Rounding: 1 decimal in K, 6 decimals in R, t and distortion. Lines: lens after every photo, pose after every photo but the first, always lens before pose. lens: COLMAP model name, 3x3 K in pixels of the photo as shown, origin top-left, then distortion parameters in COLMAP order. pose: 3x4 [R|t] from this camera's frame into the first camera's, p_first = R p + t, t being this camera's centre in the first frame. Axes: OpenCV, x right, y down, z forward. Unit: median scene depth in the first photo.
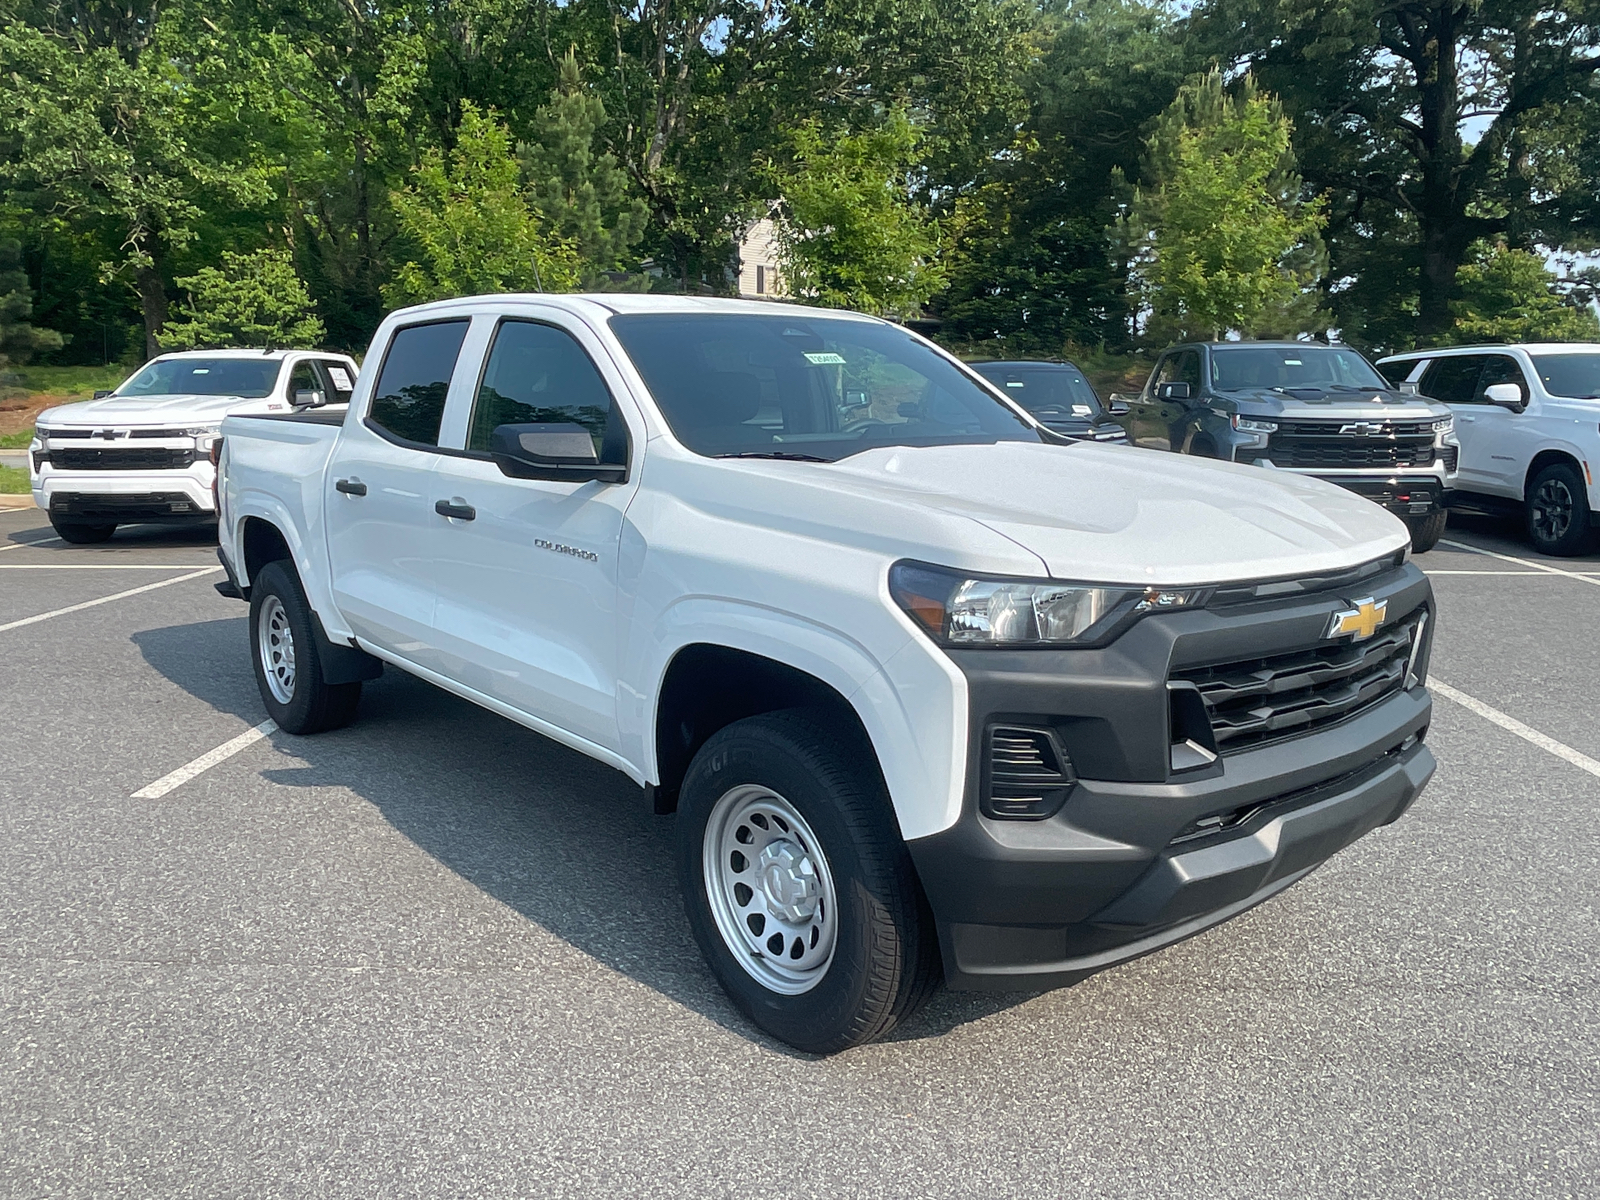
lens RADIAL K [[1219.0, 0, 800.2], [0, 1219.0, 601.0], [0, 0, 1]] dist [0.006709, -0.010403]
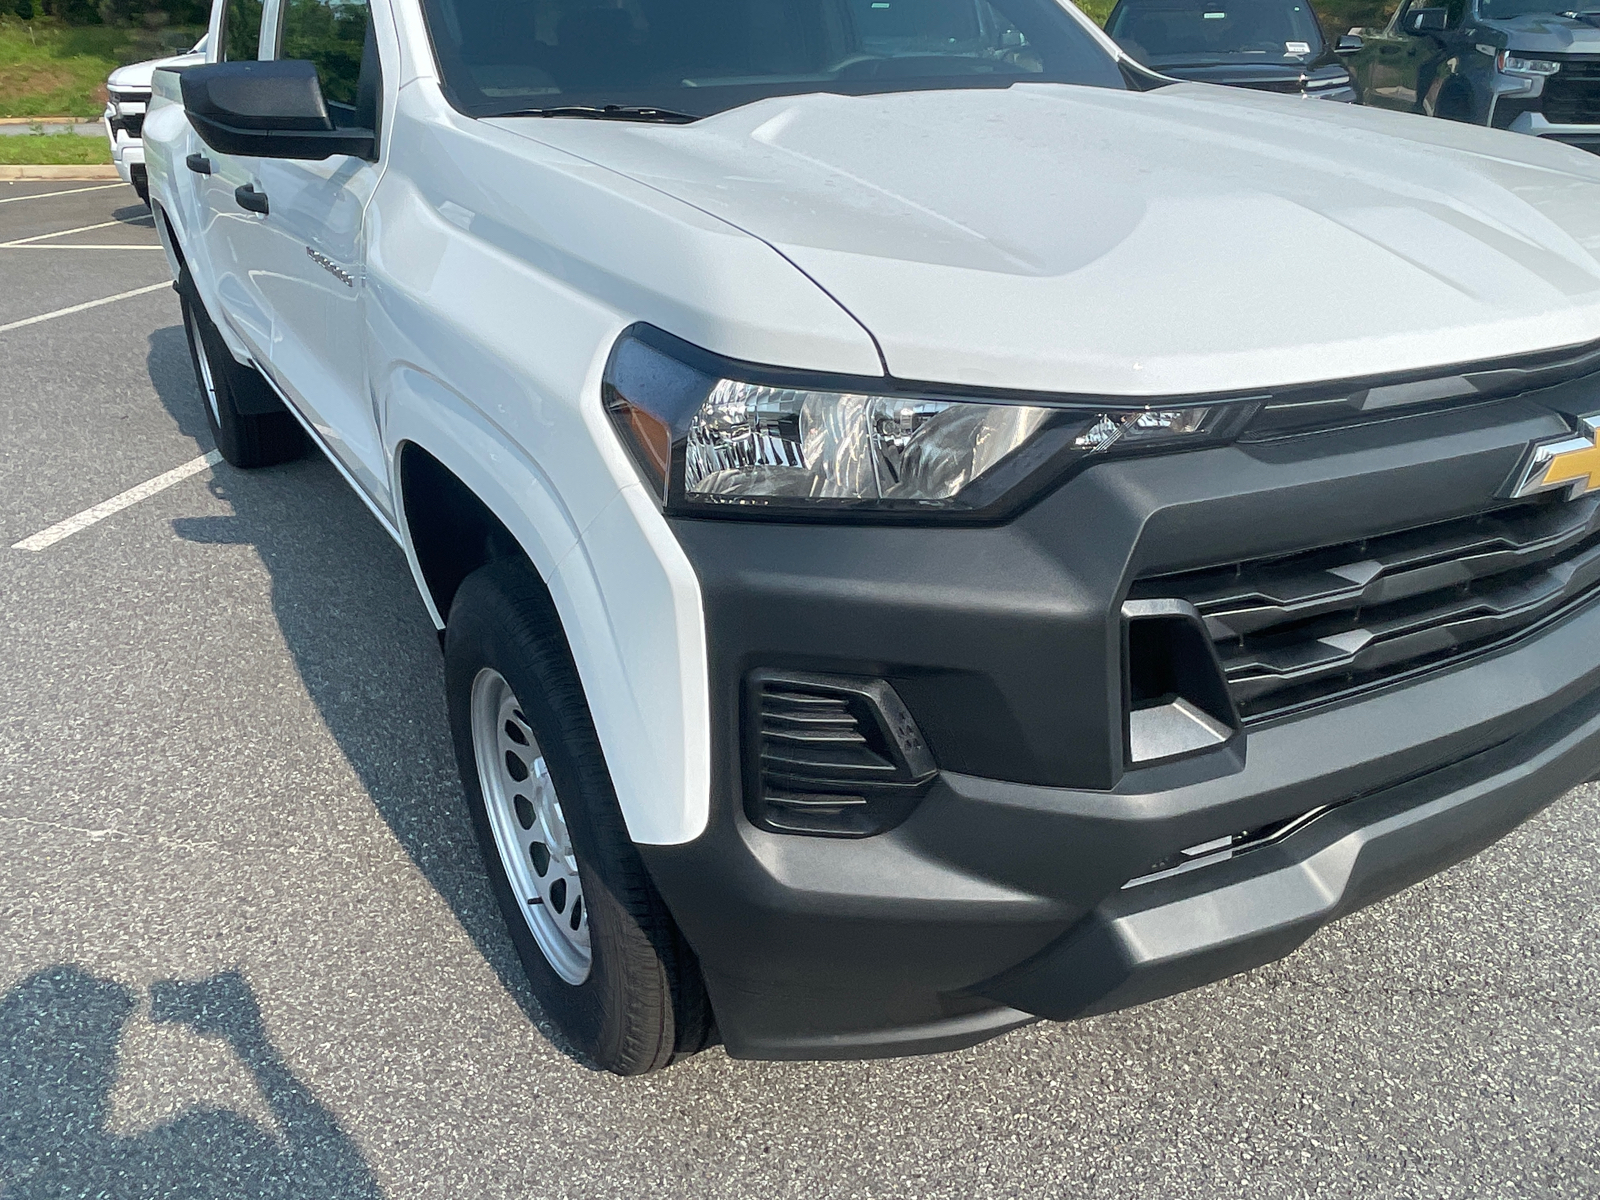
lens RADIAL K [[1219.0, 0, 795.8], [0, 1219.0, 596.4], [0, 0, 1]] dist [0.006709, -0.010403]
pose [[0.986811, 0.050651, -0.153751, 0.141609], [-0.009938, 0.966952, 0.254765, -0.032920], [0.161574, -0.249877, 0.954702, 0.298387]]
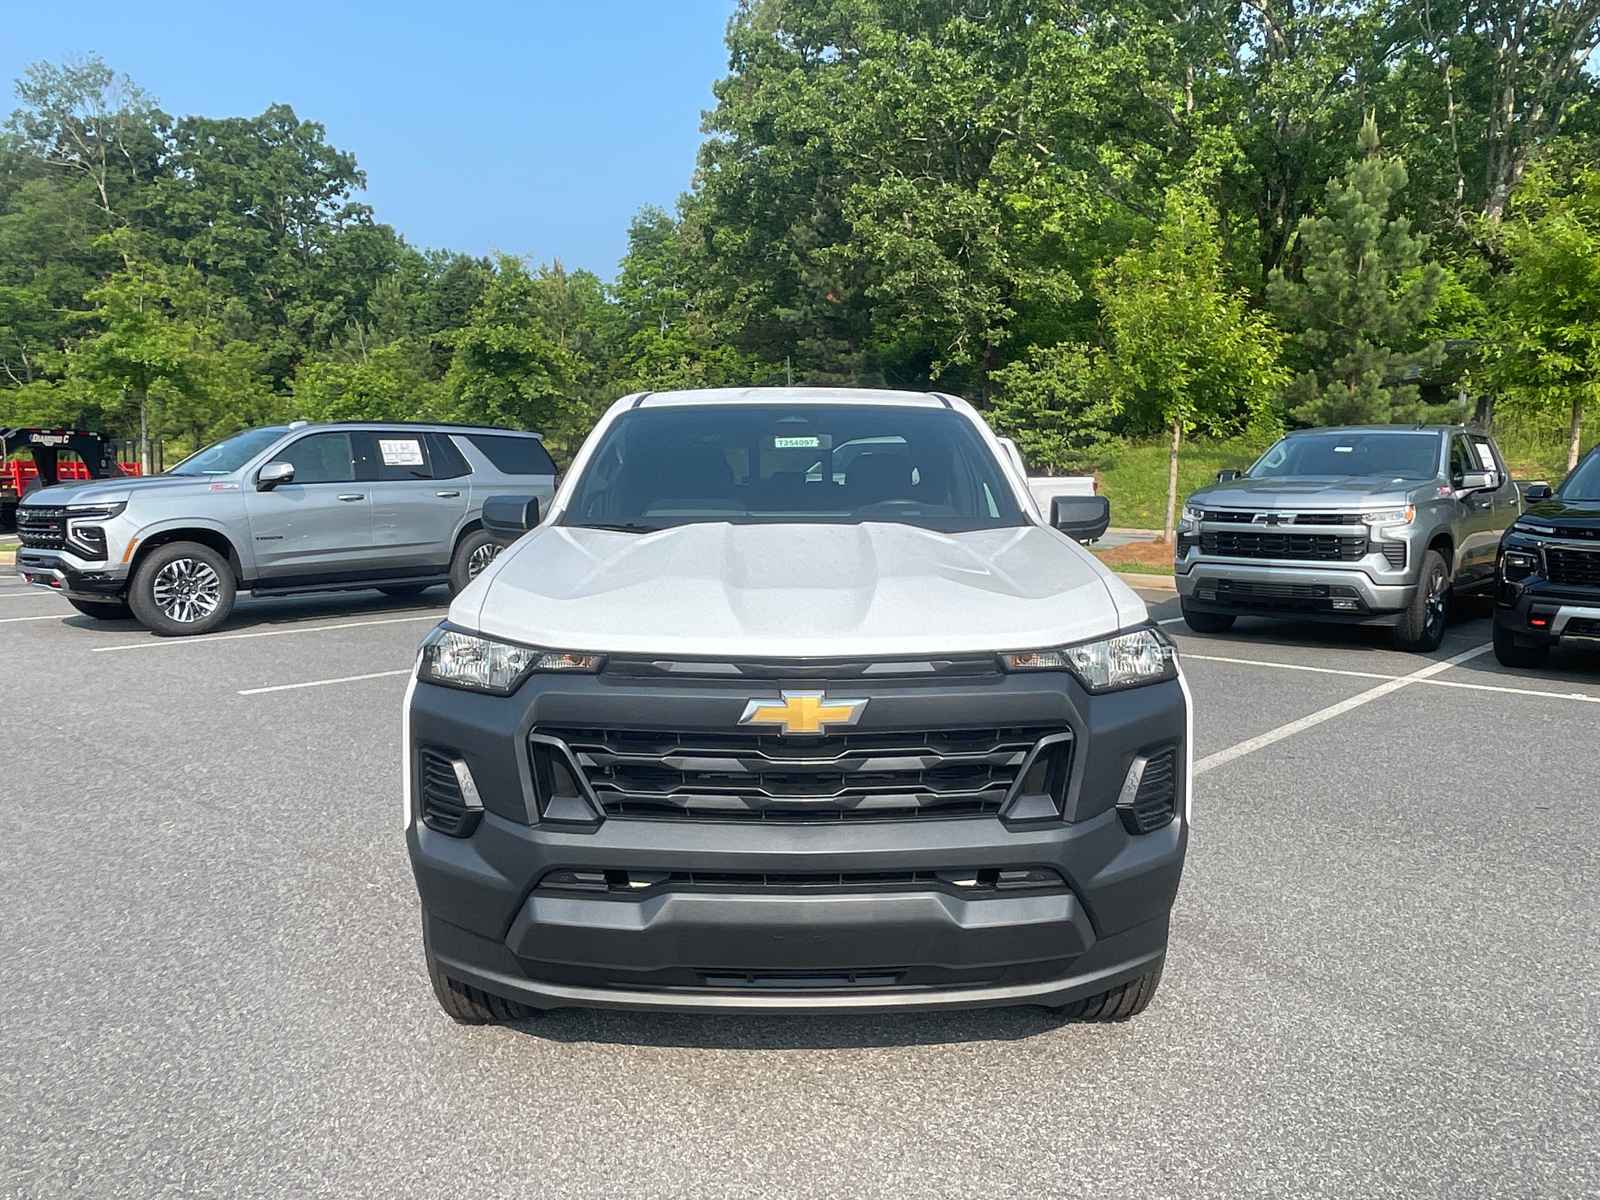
lens RADIAL K [[1219.0, 0, 794.1], [0, 1219.0, 598.4], [0, 0, 1]] dist [0.006709, -0.010403]
pose [[0.769837, 0.072359, -0.634125, 0.675146], [-0.114024, 0.993161, -0.025099, -0.031748], [0.627972, 0.091627, 0.772823, 0.161728]]
